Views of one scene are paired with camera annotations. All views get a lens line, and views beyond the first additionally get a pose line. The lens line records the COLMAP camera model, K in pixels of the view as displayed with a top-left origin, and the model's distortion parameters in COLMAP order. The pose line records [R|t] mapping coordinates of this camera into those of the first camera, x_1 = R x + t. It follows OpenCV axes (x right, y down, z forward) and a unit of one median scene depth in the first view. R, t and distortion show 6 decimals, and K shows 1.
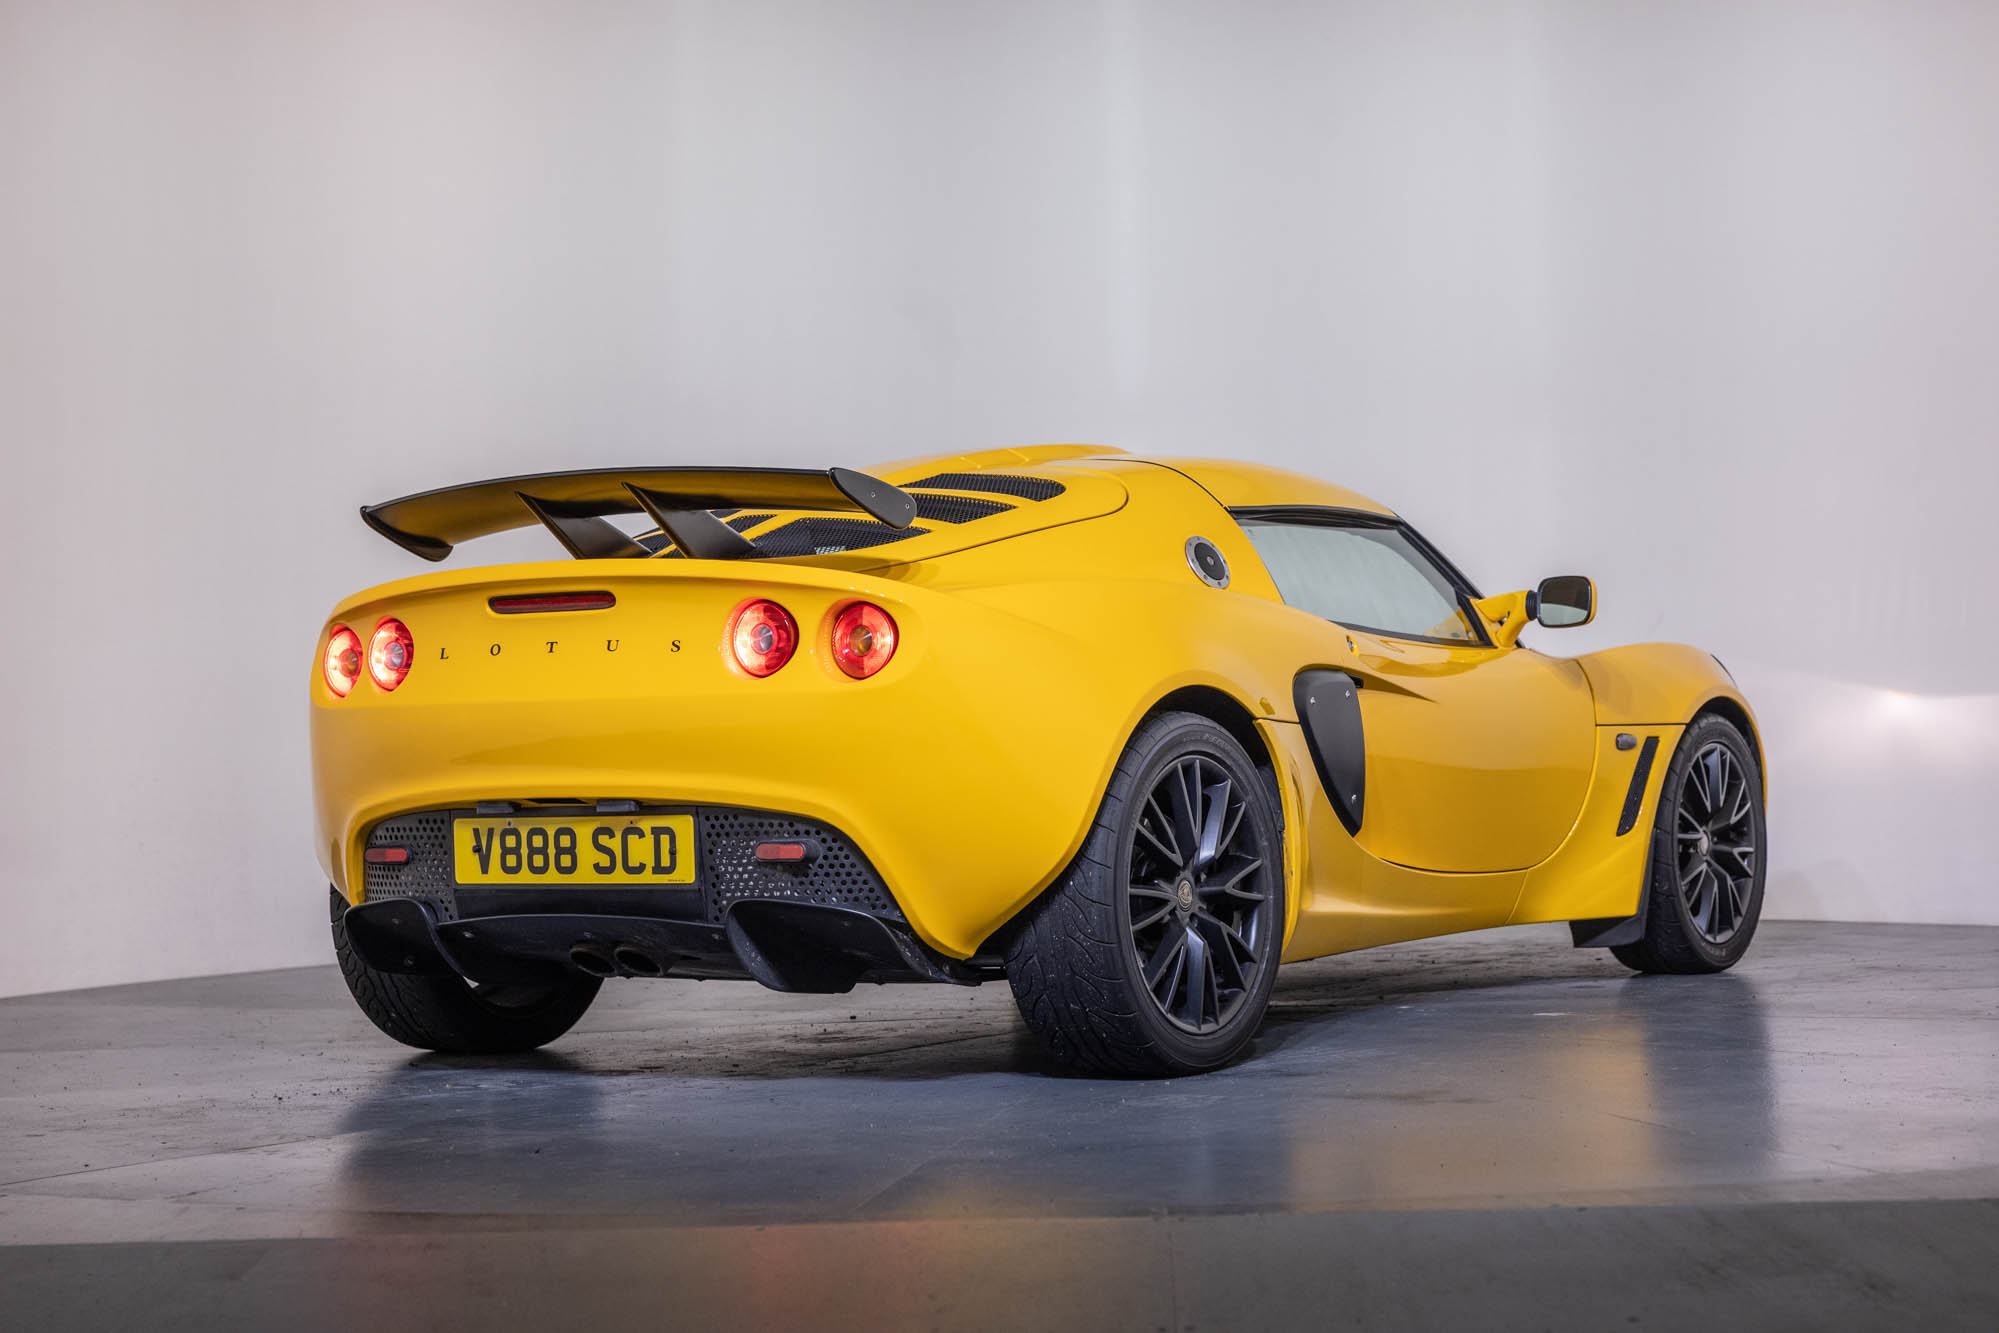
lens RADIAL K [[4017.7, 0, 999.5], [0, 4017.7, 666.5], [0, 0, 1]] dist [0.185134, -0.019127]
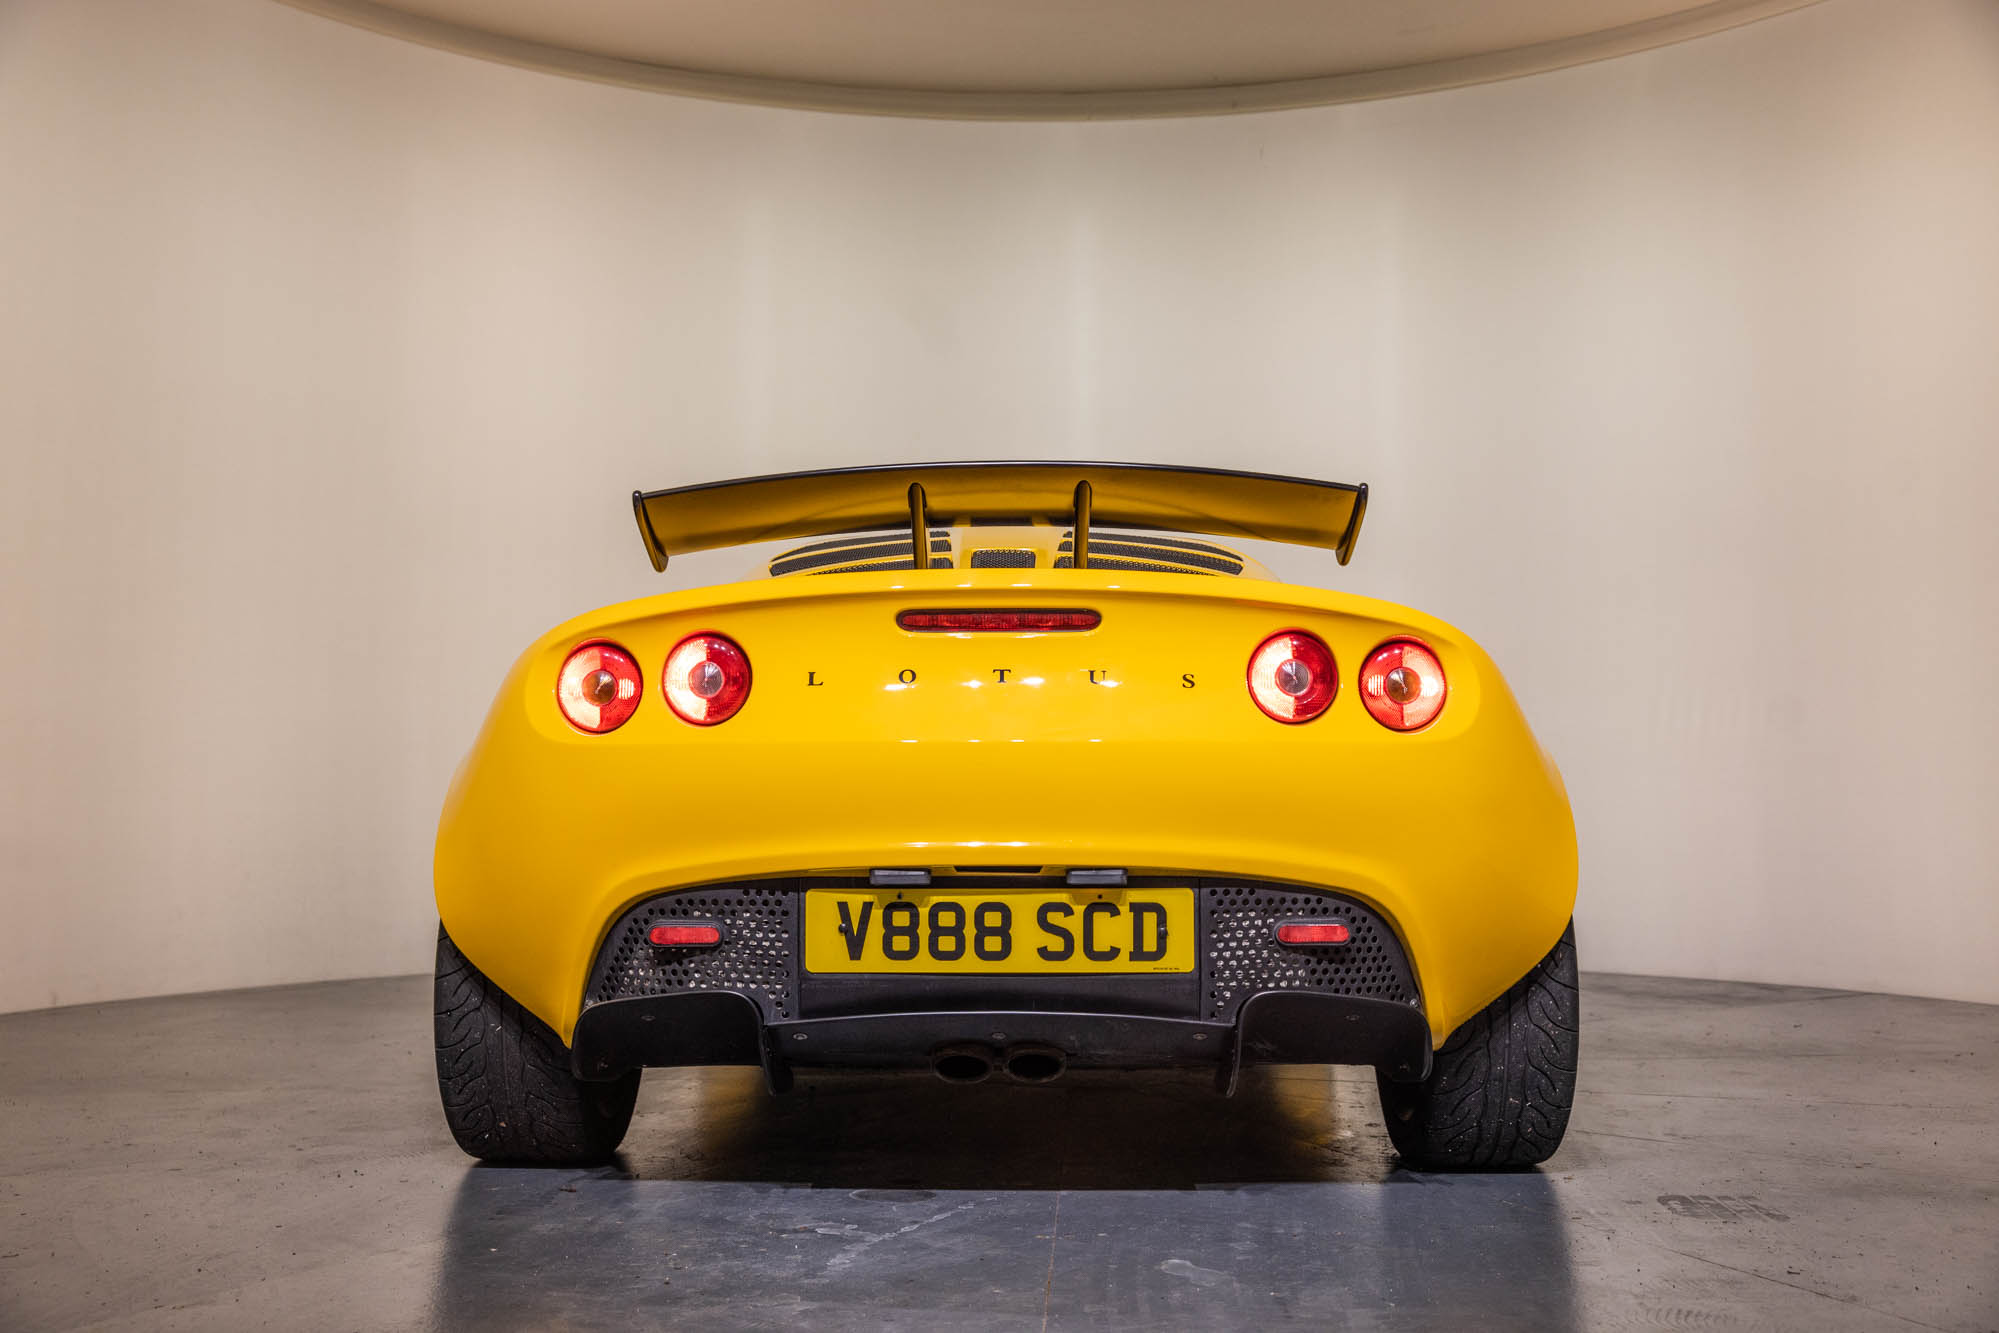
lens RADIAL K [[2210.5, 0, 999.5], [0, 2210.5, 666.5], [0, 0, 1]] dist [-0.066521, -0.002911]
pose [[0.835380, 0.064354, 0.545893, -0.352542], [-0.027596, 0.996781, -0.075279, 0.026557], [-0.548980, 0.047823, 0.834467, 0.637035]]
